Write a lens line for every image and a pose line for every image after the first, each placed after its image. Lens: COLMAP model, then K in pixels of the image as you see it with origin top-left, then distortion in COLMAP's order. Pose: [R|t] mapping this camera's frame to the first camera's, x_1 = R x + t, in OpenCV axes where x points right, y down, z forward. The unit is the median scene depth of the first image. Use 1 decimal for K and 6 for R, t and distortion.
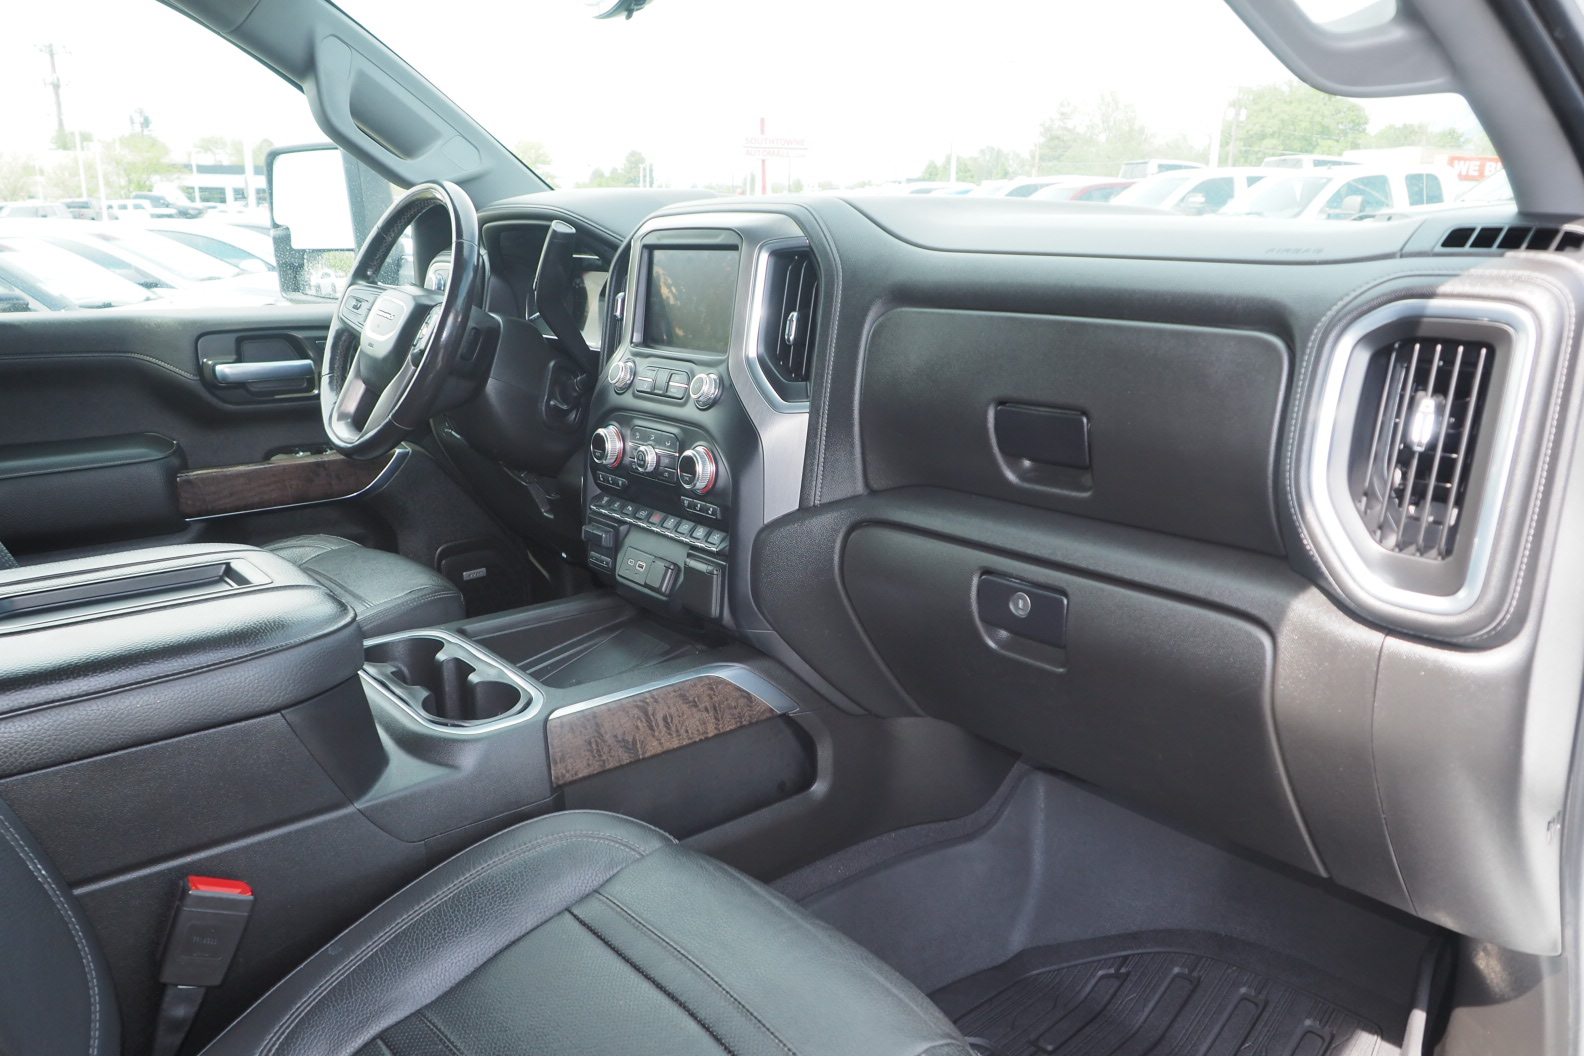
lens RADIAL K [[1162.0, 0, 792.0], [0, 1162.0, 528.0], [0, 0, 1]] dist [-0.000367, -0.003234]
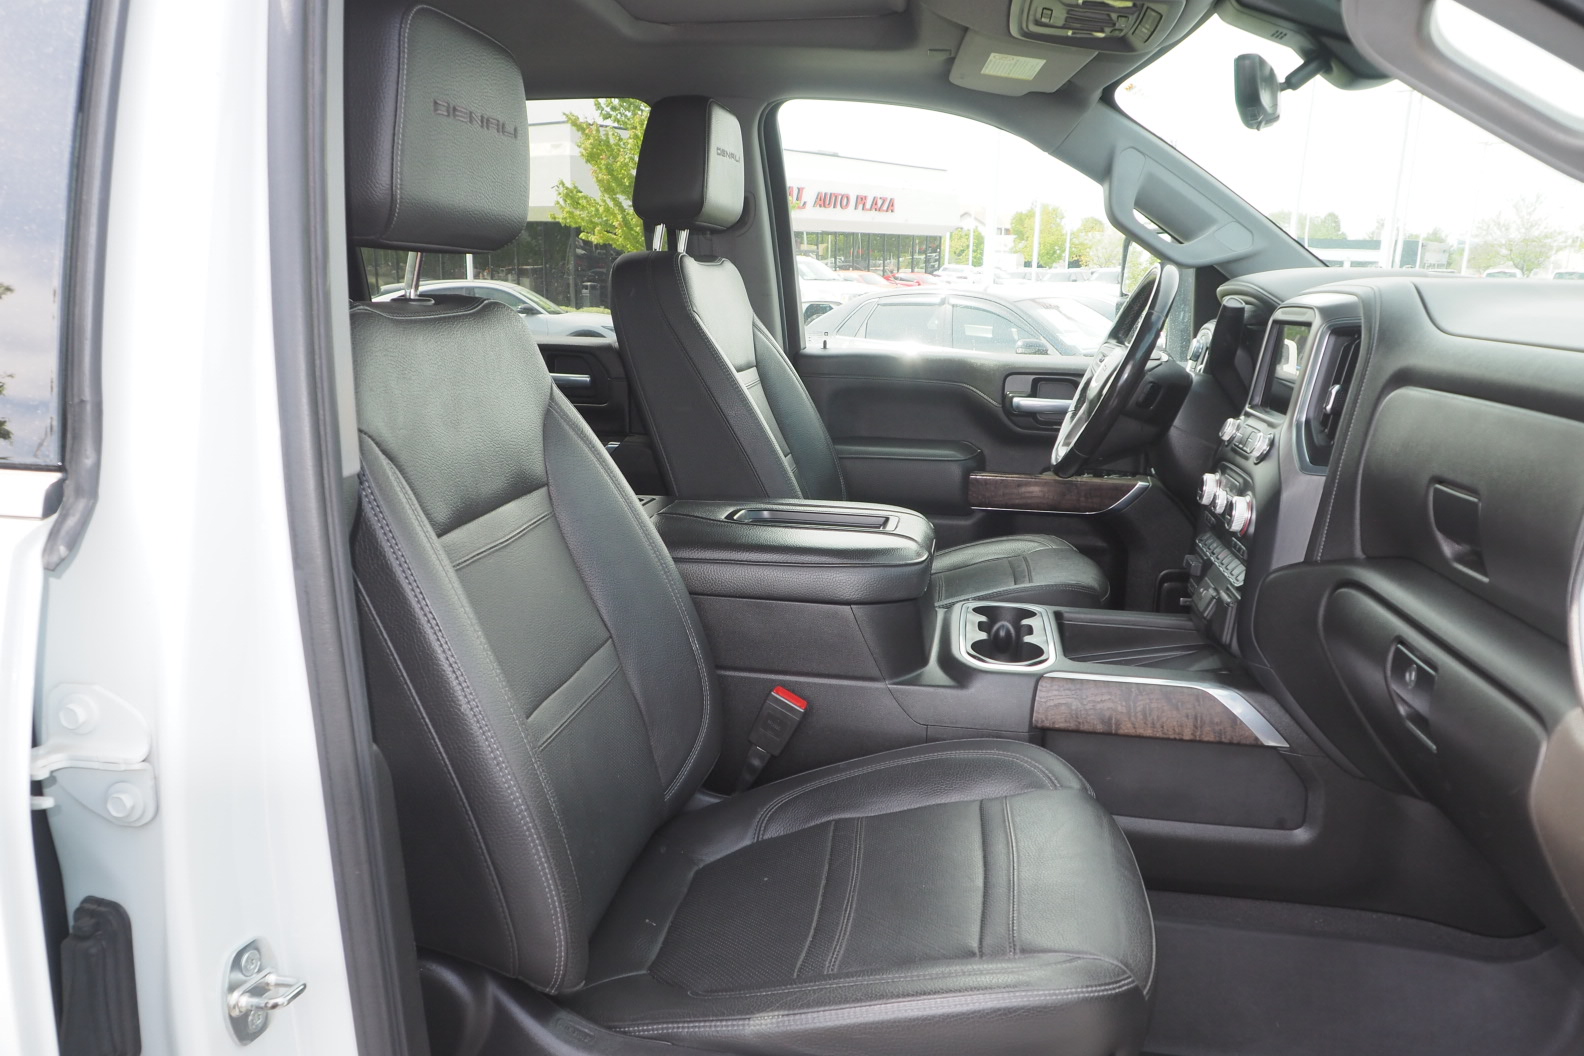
lens RADIAL K [[1149.3, 0, 792.0], [0, 1149.3, 528.0], [0, 0, 1]] dist [-0.013268, -0.001543]
pose [[0.669508, 0.173475, -0.722264, 0.390632], [-0.211492, 0.976620, 0.038523, 0.010891], [0.712060, 0.126962, 0.690544, -0.081824]]
